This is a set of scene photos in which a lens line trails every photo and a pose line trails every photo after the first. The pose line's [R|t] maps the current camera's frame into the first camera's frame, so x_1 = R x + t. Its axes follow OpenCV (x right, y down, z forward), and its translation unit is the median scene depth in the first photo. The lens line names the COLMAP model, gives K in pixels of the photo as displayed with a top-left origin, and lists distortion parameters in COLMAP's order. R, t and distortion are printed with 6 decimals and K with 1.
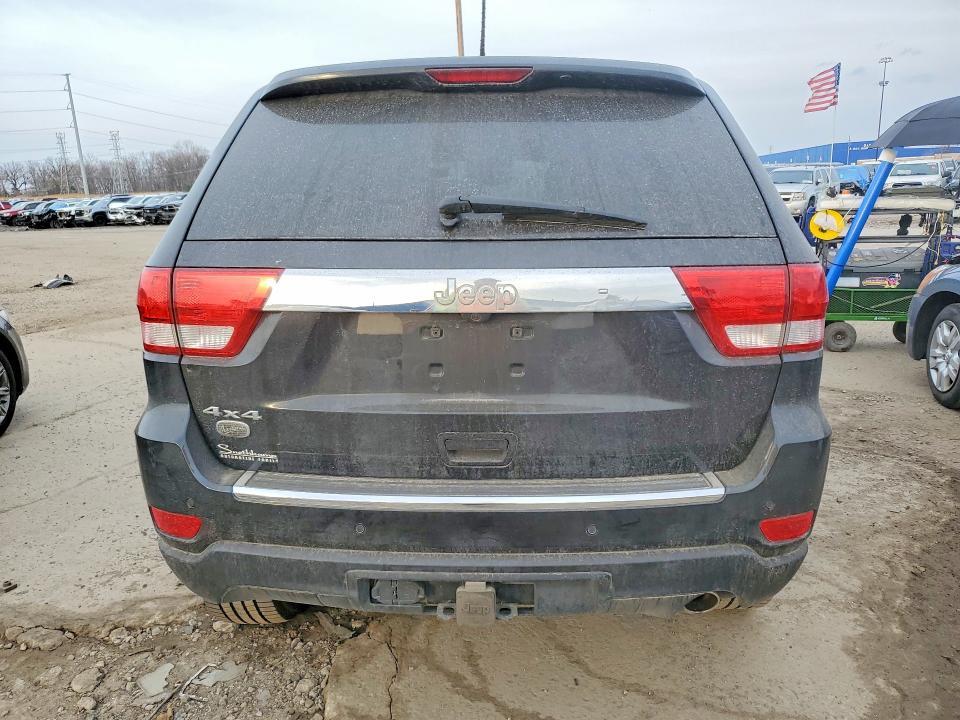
lens RADIAL K [[780.3, 0, 483.6], [0, 780.3, 361.8], [0, 0, 1]] dist [0.001144, 0.041984]
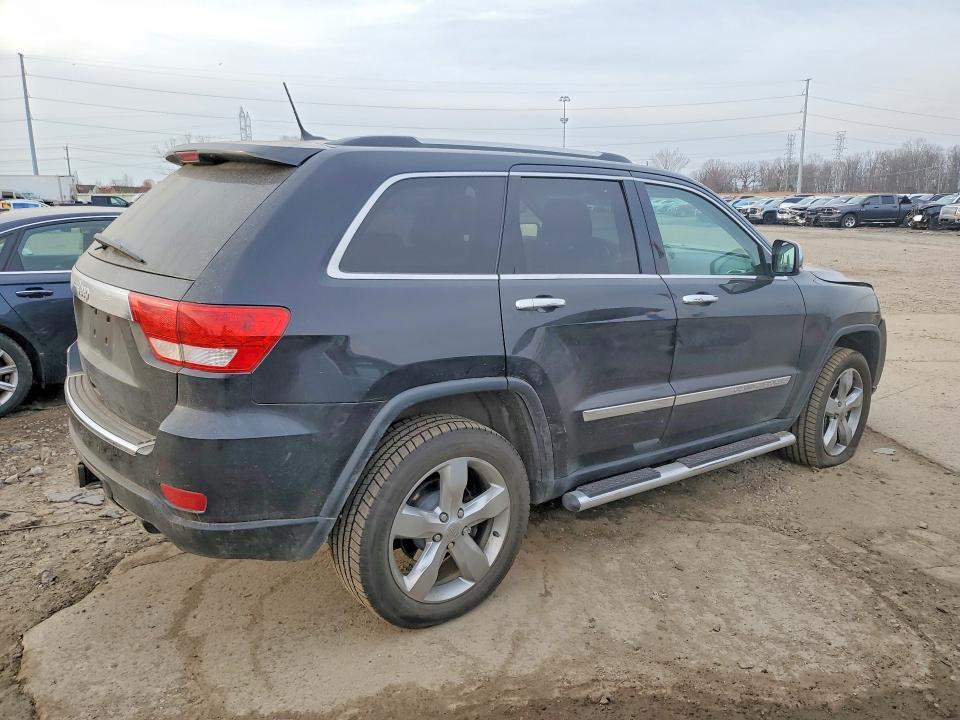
lens RADIAL K [[780.3, 0, 483.6], [0, 780.3, 361.8], [0, 0, 1]] dist [0.001144, 0.041984]
pose [[0.631365, 0.200555, -0.749103, 0.102490], [-0.197989, 0.975654, 0.094339, -0.014840], [0.749786, 0.088751, 0.655702, 0.030771]]
